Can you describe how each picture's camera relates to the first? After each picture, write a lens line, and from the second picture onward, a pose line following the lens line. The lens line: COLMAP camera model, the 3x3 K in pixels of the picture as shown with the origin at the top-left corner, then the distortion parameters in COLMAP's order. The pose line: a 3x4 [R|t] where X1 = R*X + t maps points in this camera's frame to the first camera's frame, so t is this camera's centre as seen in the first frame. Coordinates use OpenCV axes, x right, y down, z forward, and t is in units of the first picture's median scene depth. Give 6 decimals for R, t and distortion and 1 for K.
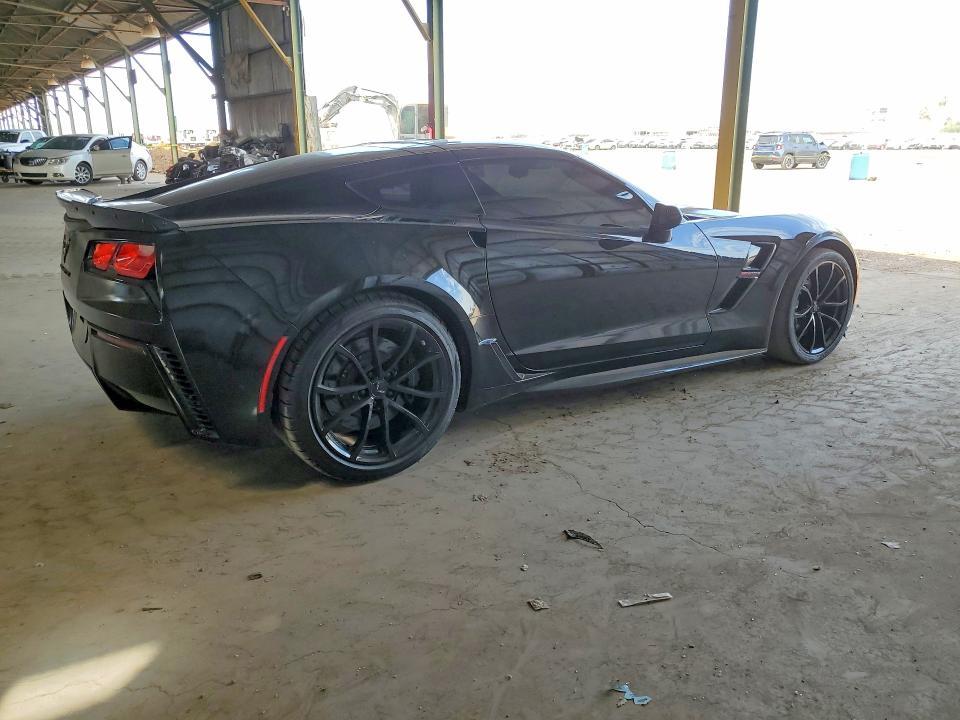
lens RADIAL K [[748.1, 0, 480.4], [0, 748.1, 361.9], [0, 0, 1]] dist [-0.002193, 0.011321]
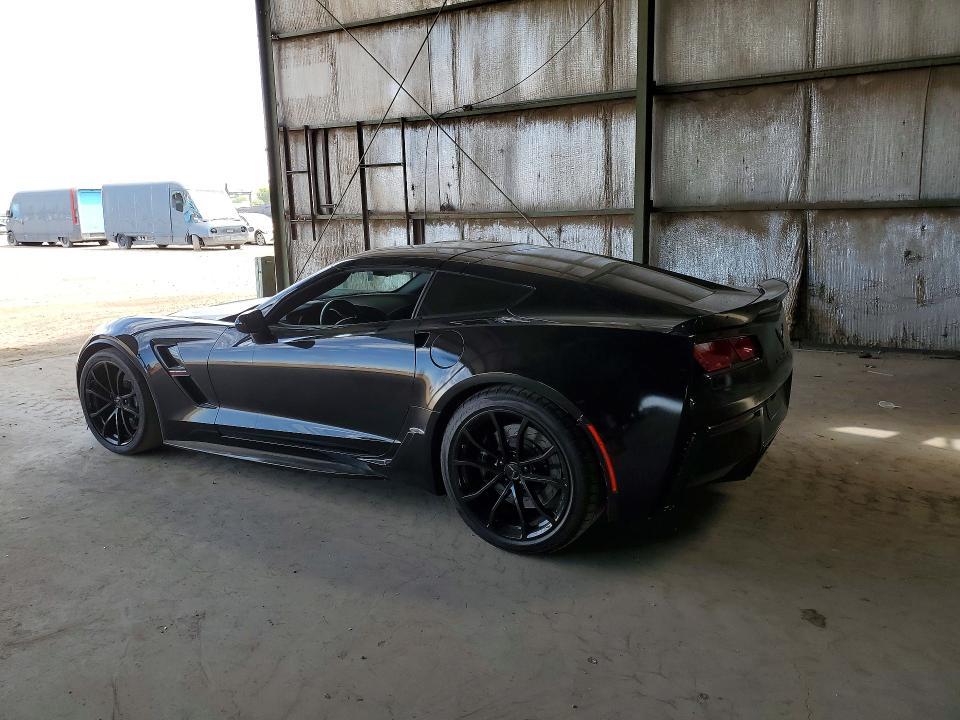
lens RADIAL K [[748.1, 0, 481.7], [0, 748.1, 356.4], [0, 0, 1]] dist [-0.002193, 0.011321]
pose [[-0.418091, -0.170533, 0.892255, -1.546311], [0.276317, 0.911805, 0.303745, -0.667632], [-0.865360, 0.373538, -0.334097, 1.988554]]
